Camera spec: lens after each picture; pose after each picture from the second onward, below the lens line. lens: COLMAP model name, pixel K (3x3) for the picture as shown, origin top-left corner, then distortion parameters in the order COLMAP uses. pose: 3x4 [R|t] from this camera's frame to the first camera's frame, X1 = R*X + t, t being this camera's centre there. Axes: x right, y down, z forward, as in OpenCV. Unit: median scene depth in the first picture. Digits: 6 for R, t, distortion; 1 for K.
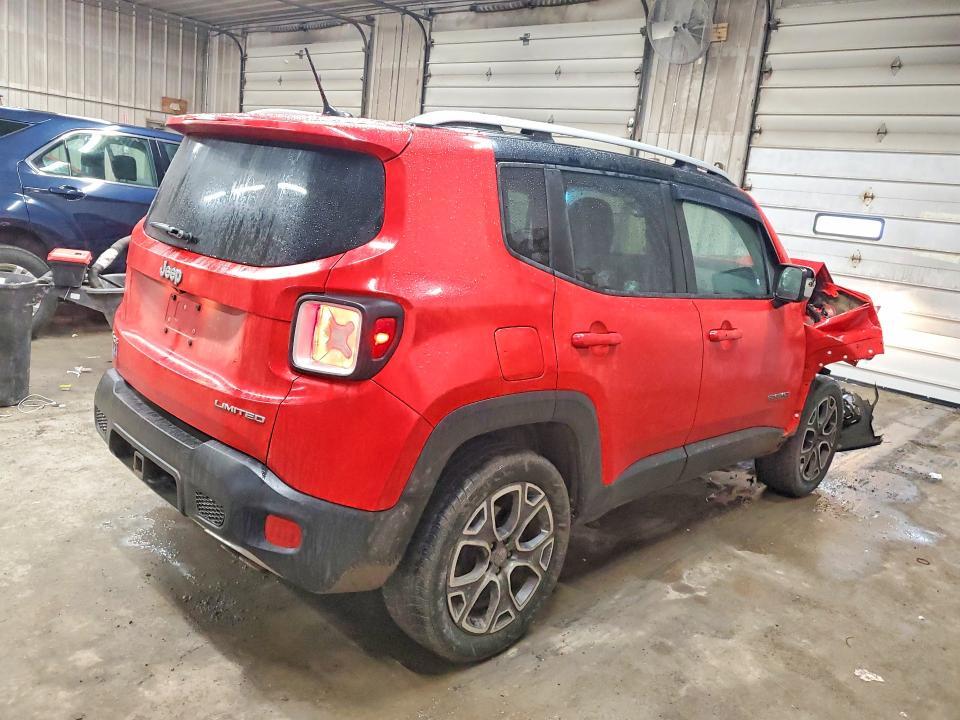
lens RADIAL K [[772.1, 0, 473.9], [0, 772.1, 359.9], [0, 0, 1]] dist [0.001882, -0.001216]
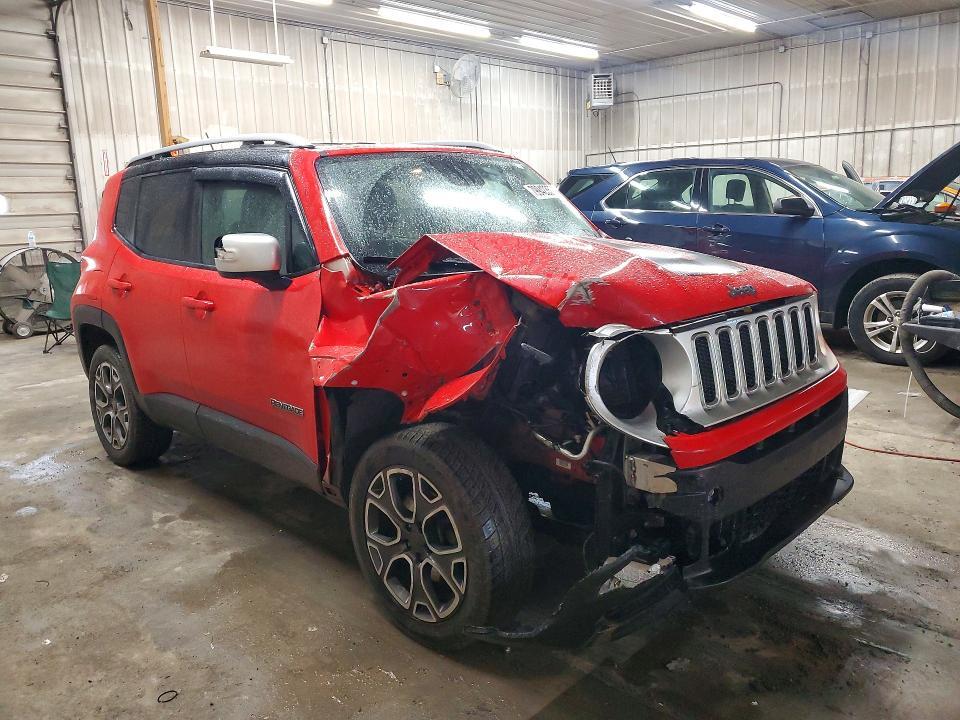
lens RADIAL K [[772.1, 0, 475.7], [0, 772.1, 357.5], [0, 0, 1]] dist [0.001882, -0.001216]
pose [[-0.010881, 0.095267, -0.995392, 1.333635], [-0.191841, 0.976761, 0.095581, -0.129205], [0.981366, 0.191997, 0.007648, 1.348545]]
